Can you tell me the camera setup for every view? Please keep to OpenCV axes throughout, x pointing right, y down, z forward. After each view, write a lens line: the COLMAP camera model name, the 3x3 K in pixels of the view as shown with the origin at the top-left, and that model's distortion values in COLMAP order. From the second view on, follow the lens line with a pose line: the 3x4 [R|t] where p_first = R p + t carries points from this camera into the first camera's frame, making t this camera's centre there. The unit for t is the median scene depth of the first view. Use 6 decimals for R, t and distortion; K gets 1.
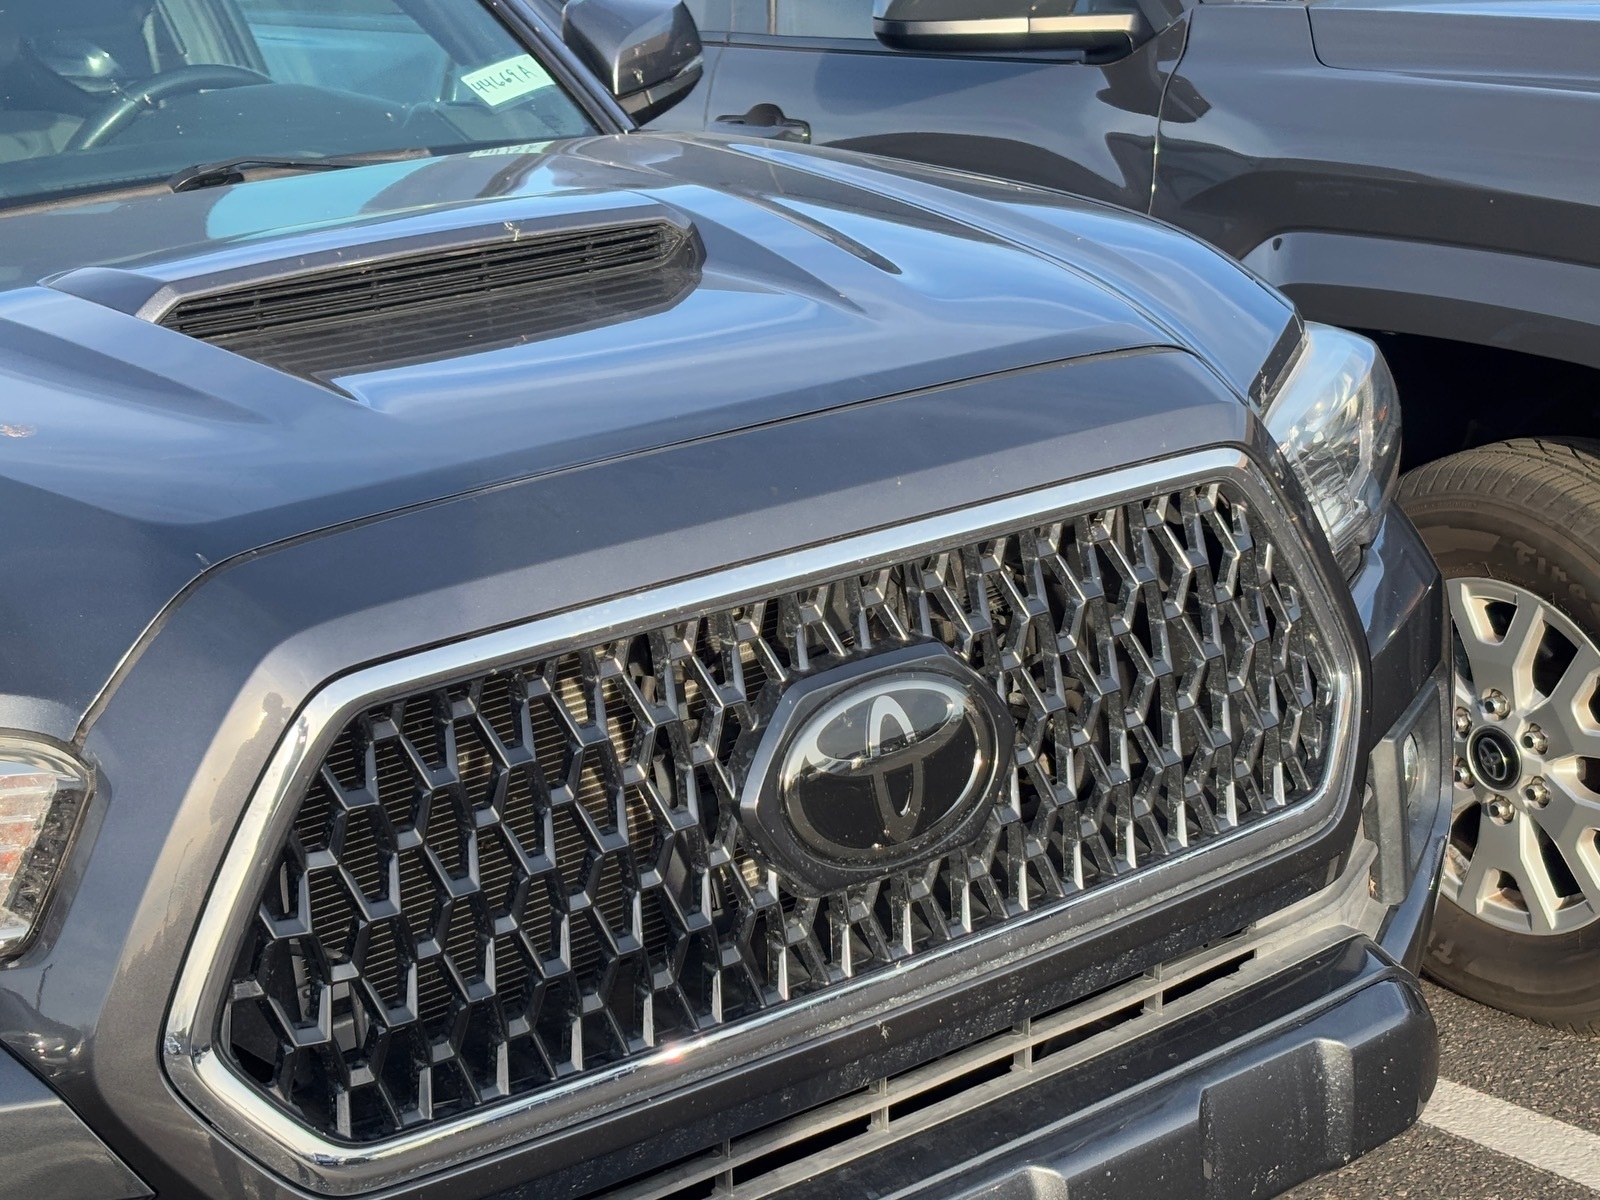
lens RADIAL K [[2799.8, 0, 801.1], [0, 2799.8, 601.5], [0, 0, 1]] dist [0.204040, 0.000000]
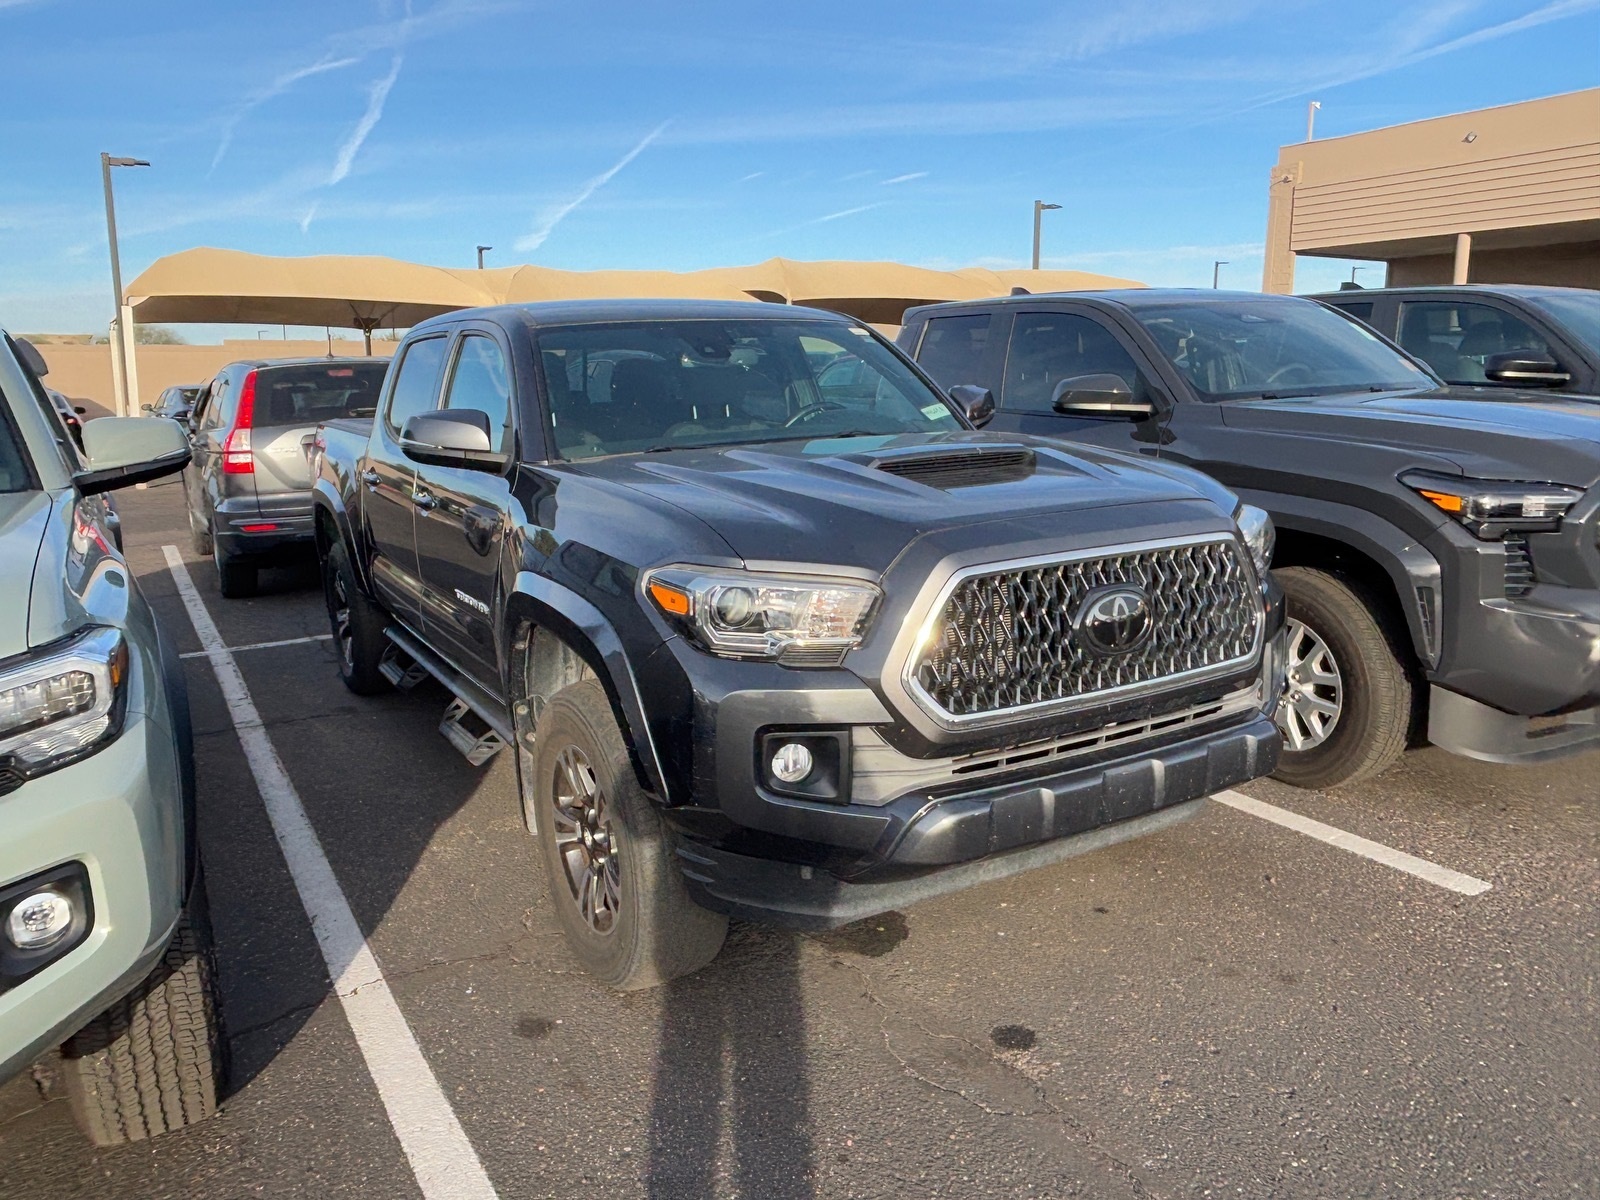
lens RADIAL K [[1166.2, 0, 792.4], [0, 1166.2, 563.1], [0, 0, 1]] dist [0.031866, 0.001583]
pose [[0.990057, 0.074919, -0.119058, -0.153344], [-0.083736, 0.993965, -0.070859, 0.102346], [0.113031, 0.080124, 0.990356, -0.278214]]
